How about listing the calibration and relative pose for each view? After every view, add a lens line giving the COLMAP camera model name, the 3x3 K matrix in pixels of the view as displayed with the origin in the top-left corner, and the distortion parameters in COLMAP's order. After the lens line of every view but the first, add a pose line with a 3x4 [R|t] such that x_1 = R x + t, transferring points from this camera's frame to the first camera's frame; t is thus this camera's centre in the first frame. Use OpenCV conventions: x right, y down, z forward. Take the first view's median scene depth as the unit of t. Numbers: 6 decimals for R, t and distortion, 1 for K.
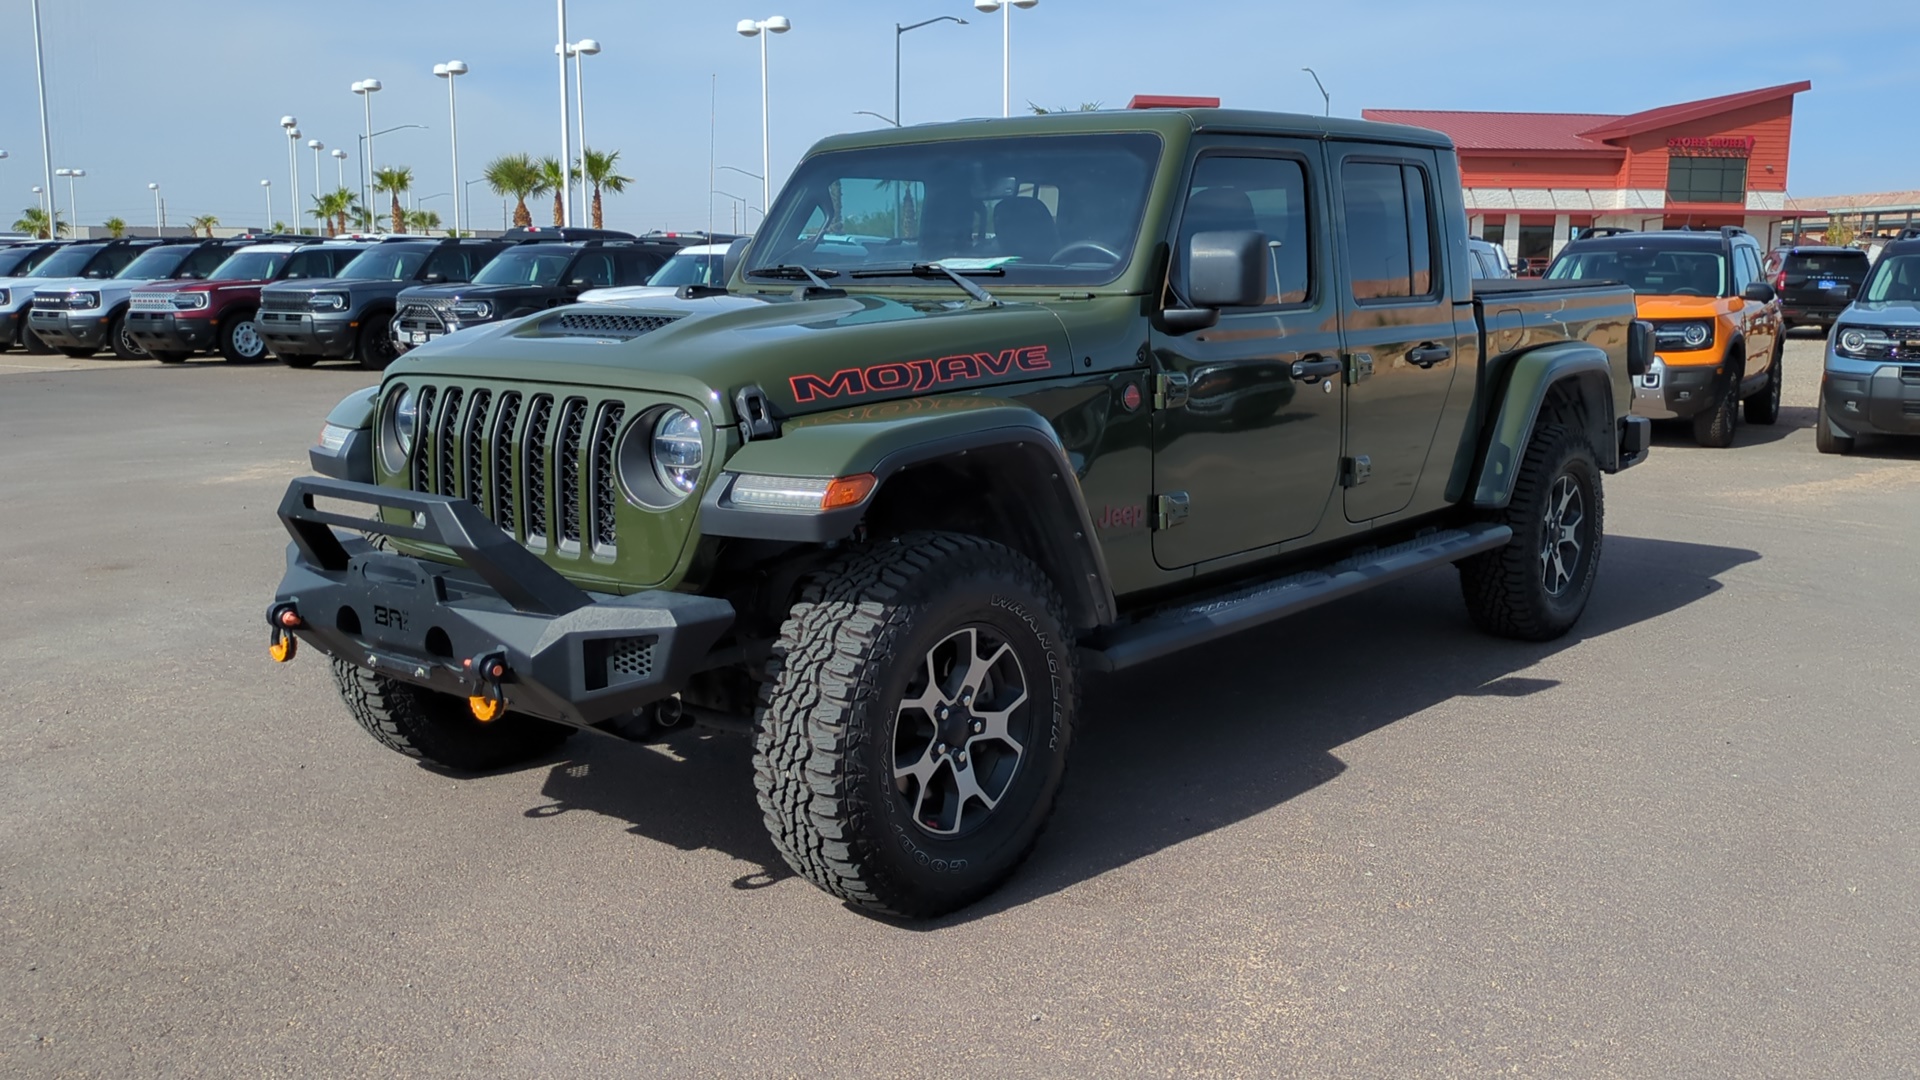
lens RADIAL K [[1642.0, 0, 961.1], [0, 1642.0, 542.5], [0, 0, 1]] dist [0.053390, -0.068383]
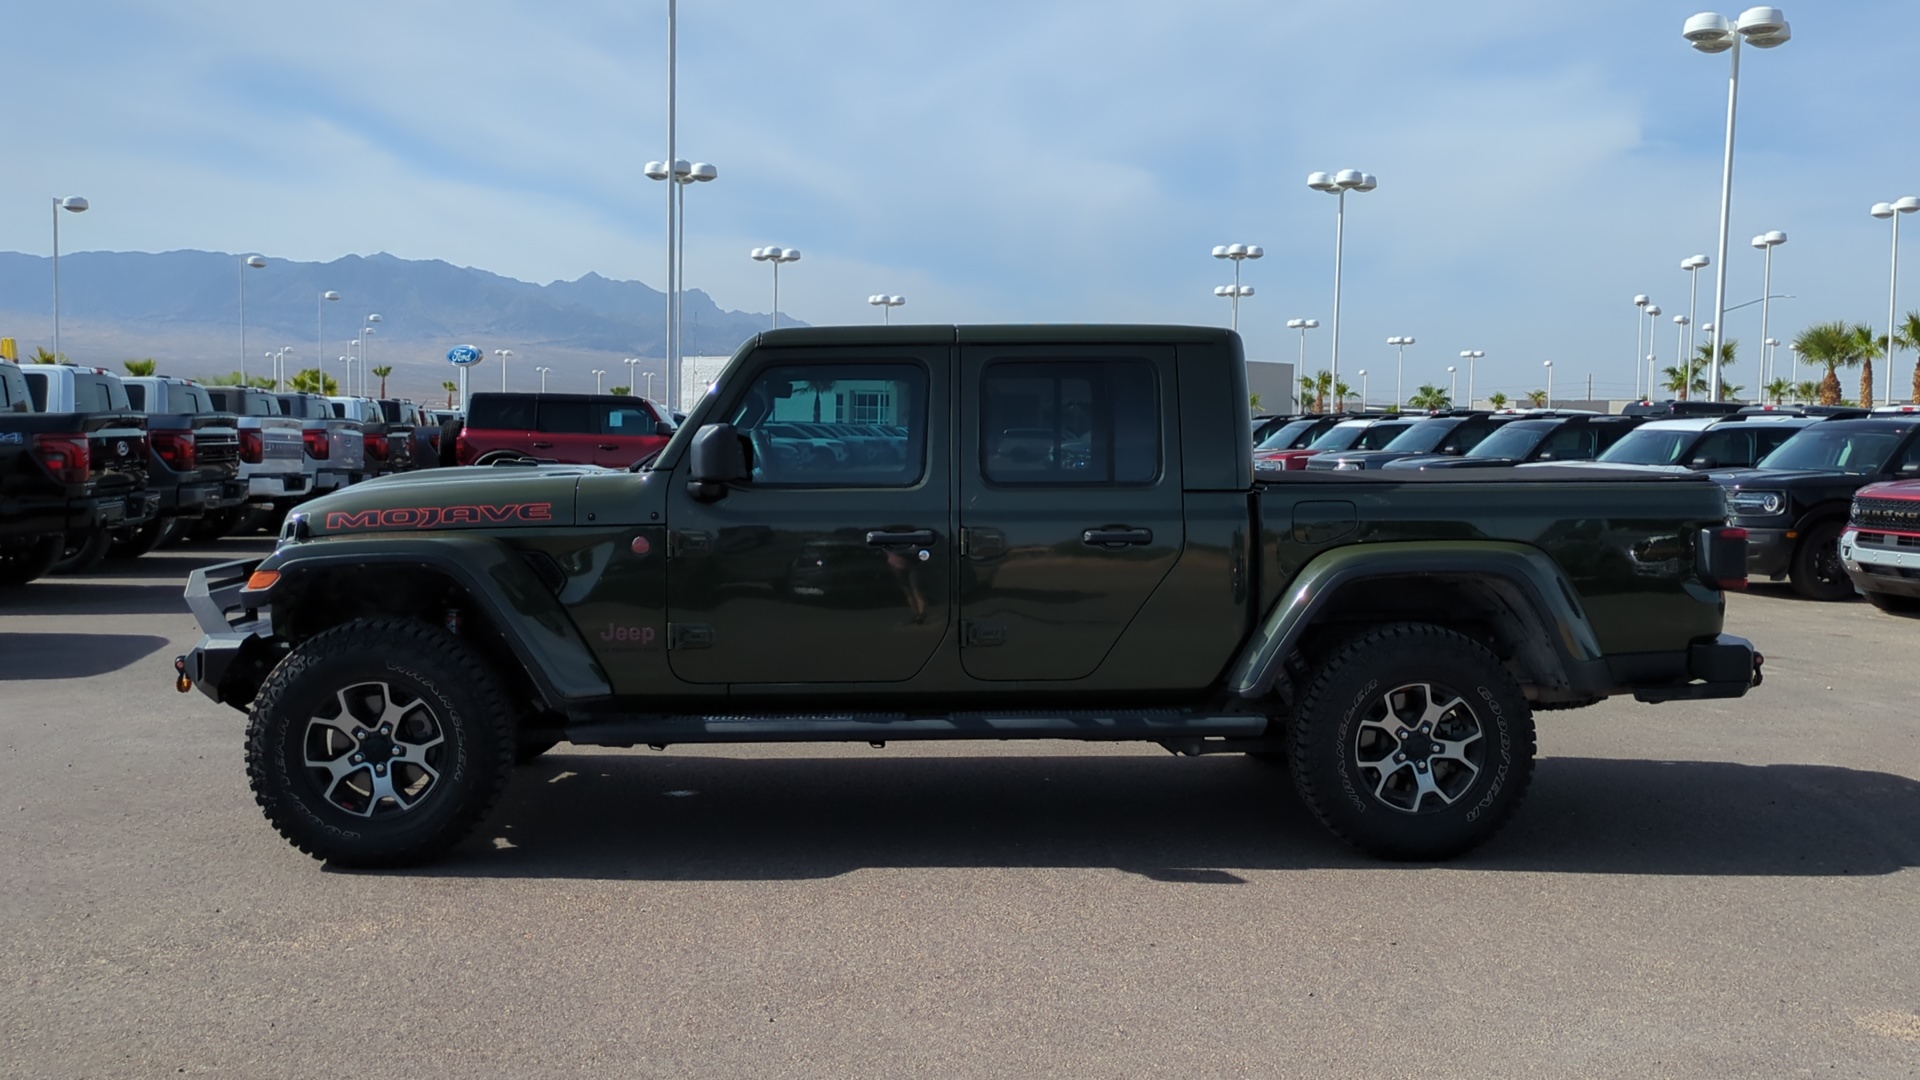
lens RADIAL K [[1642.0, 0, 974.3], [0, 1642.0, 529.5], [0, 0, 1]] dist [0.053390, -0.068383]
pose [[0.696645, 0.048438, -0.715779, 1.195674], [-0.126707, 0.990341, -0.056302, -0.057855], [0.706139, 0.129916, 0.696053, 0.246478]]
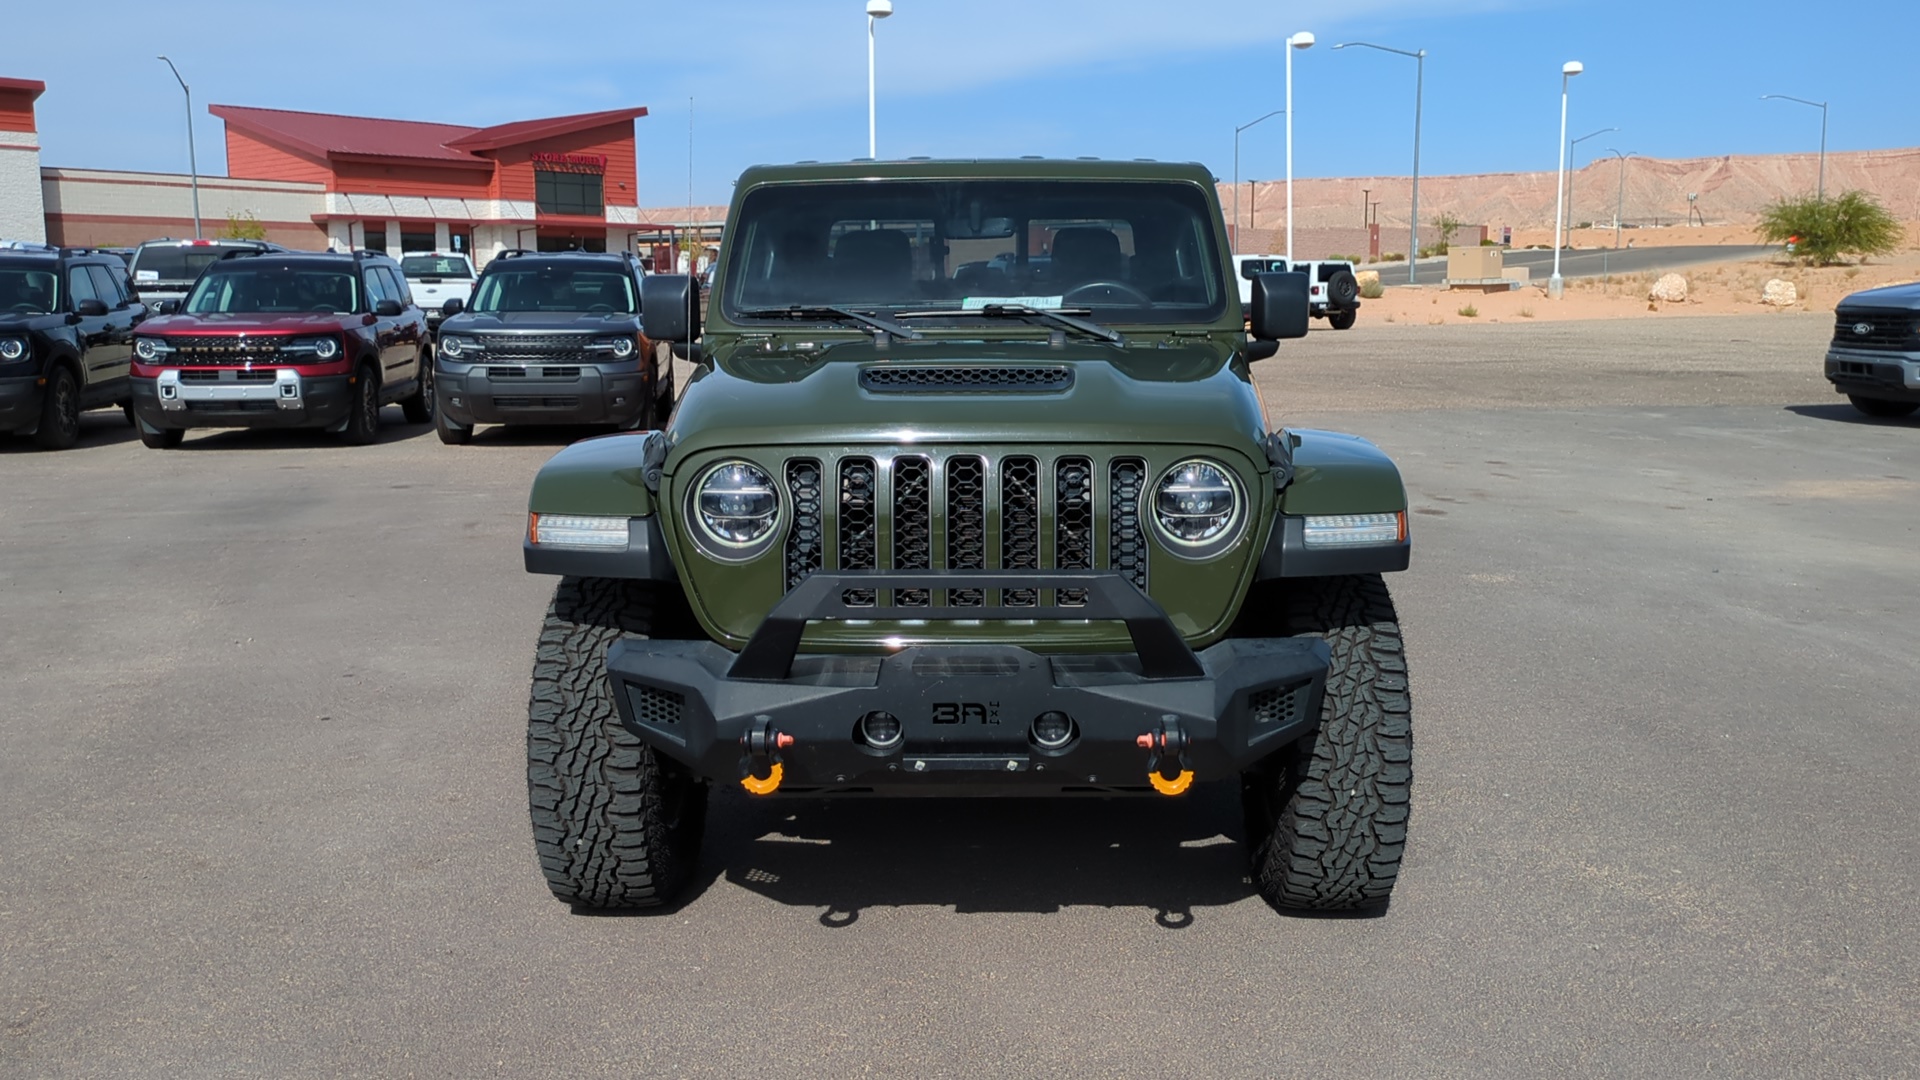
lens RADIAL K [[1642.0, 0, 990.7], [0, 1642.0, 534.2], [0, 0, 1]] dist [0.053390, -0.068383]
pose [[0.780559, -0.098993, 0.617194, -0.705695], [0.104423, 0.994156, 0.027392, -0.060195], [-0.616298, 0.043068, 0.786334, 0.225551]]
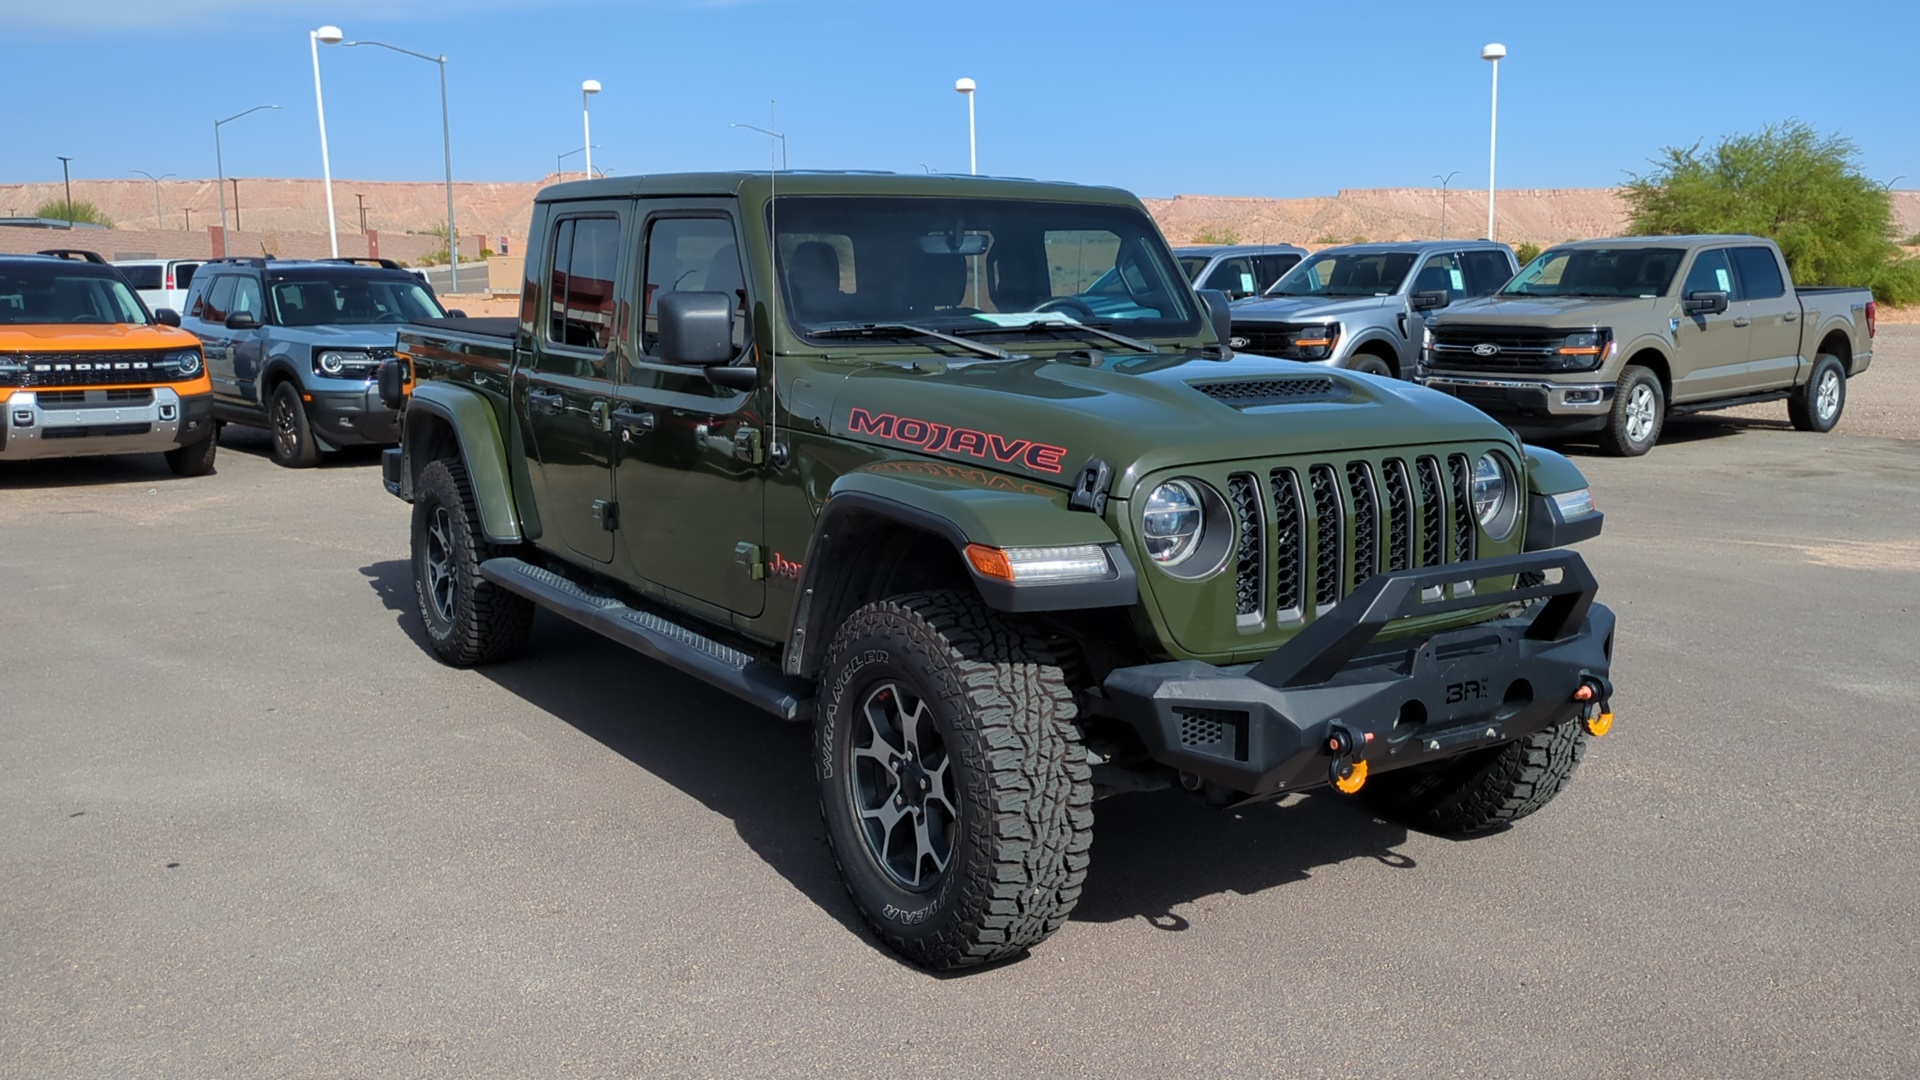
lens RADIAL K [[1642.0, 0, 959.0], [0, 1642.0, 548.6], [0, 0, 1]] dist [0.053390, -0.068383]
pose [[0.293543, -0.151441, 0.943874, -1.100197], [0.154451, 0.981913, 0.109510, -0.158175], [-0.943386, 0.113636, 0.311624, 0.781536]]
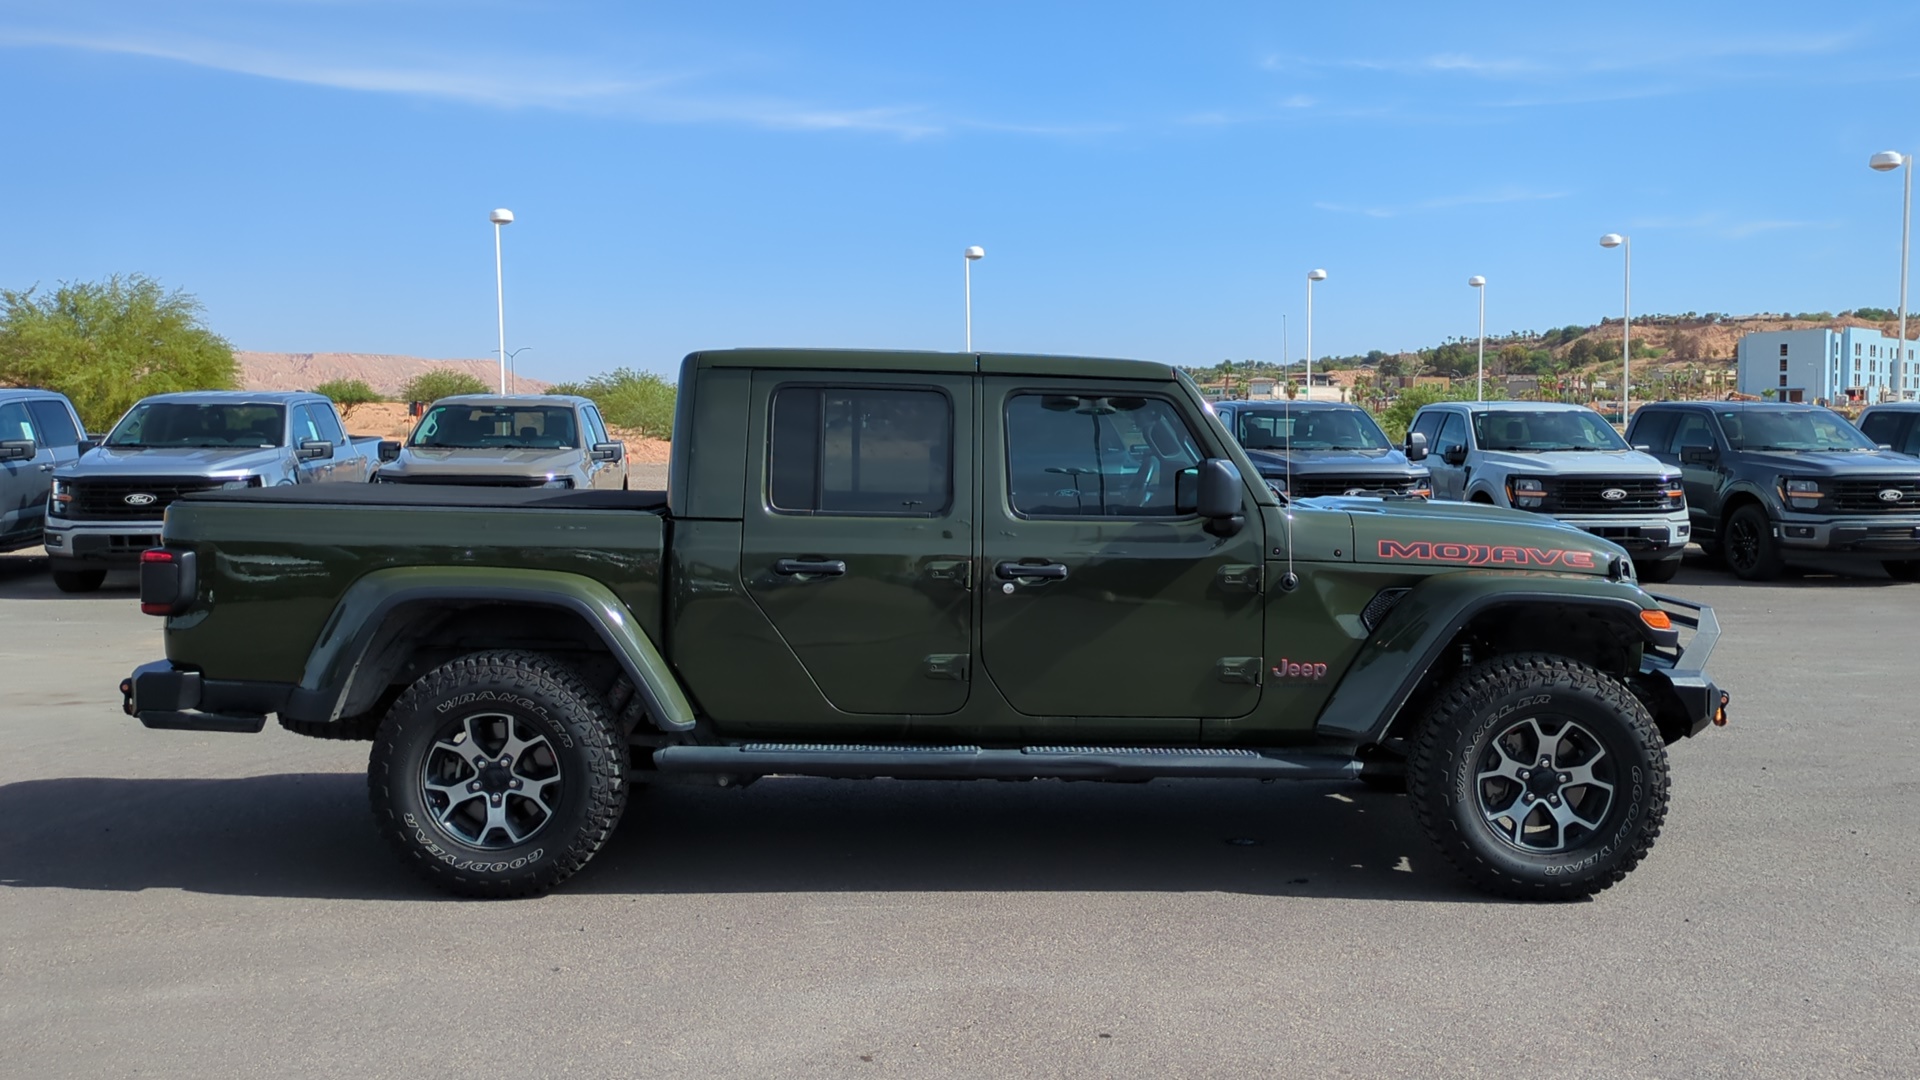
lens RADIAL K [[1642.0, 0, 963.0], [0, 1642.0, 523.0], [0, 0, 1]] dist [0.053390, -0.068383]
pose [[-0.630362, -0.046014, 0.774936, -1.016778], [0.120026, 0.980461, 0.155851, -0.430809], [-0.766966, 0.191255, -0.612523, 2.342914]]
